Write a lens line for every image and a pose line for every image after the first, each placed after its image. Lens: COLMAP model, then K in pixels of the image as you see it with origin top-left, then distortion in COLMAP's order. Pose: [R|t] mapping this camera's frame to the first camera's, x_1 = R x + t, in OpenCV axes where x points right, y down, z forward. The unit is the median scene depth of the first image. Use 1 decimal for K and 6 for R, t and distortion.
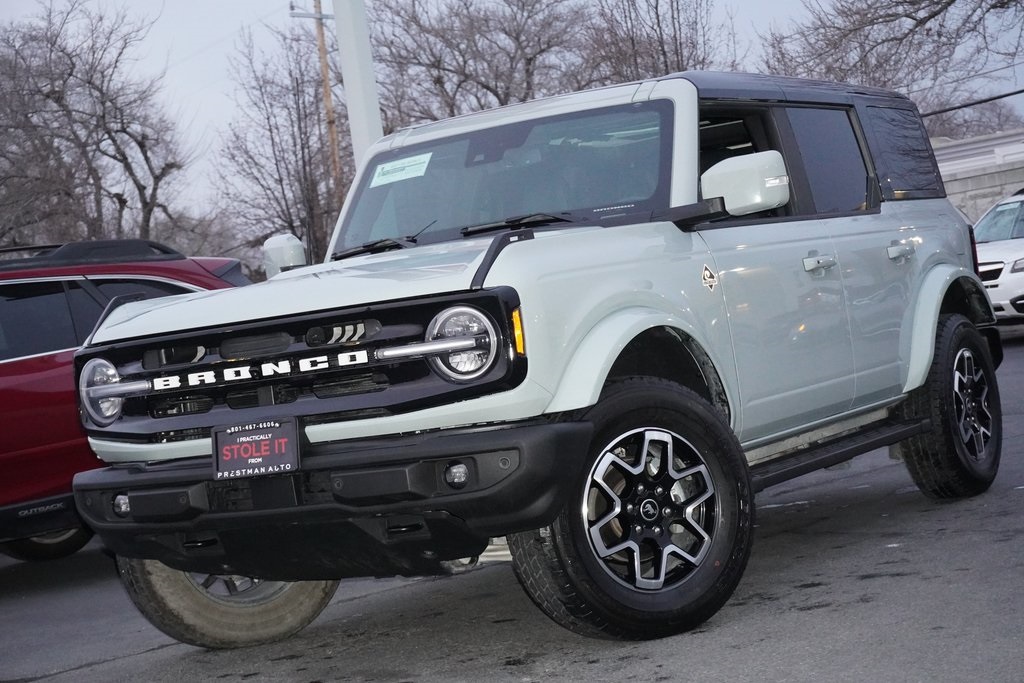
lens RADIAL K [[2032.8, 0, 512.0], [0, 2032.8, 341.5], [0, 0, 1]] dist [-0.048875, 0.056850]
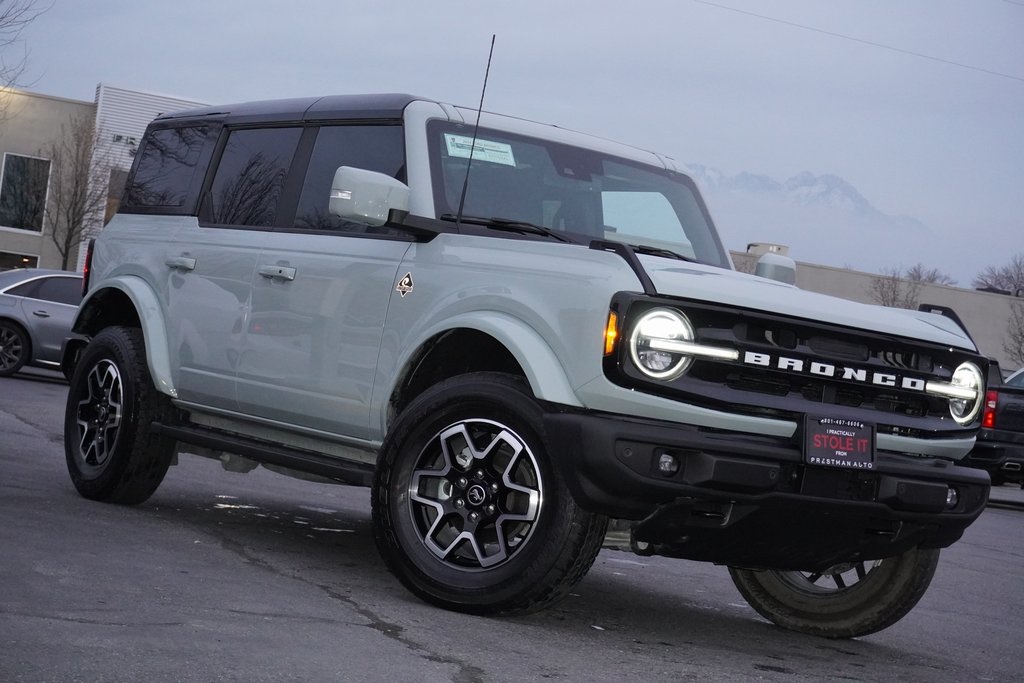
lens RADIAL K [[2032.8, 0, 512.0], [0, 2032.8, 341.5], [0, 0, 1]] dist [-0.048875, 0.056850]
pose [[0.392087, 0.207135, 0.896305, -1.186793], [-0.187503, 0.971862, -0.142574, 0.188878], [-0.900617, -0.112158, 0.419893, 0.706488]]
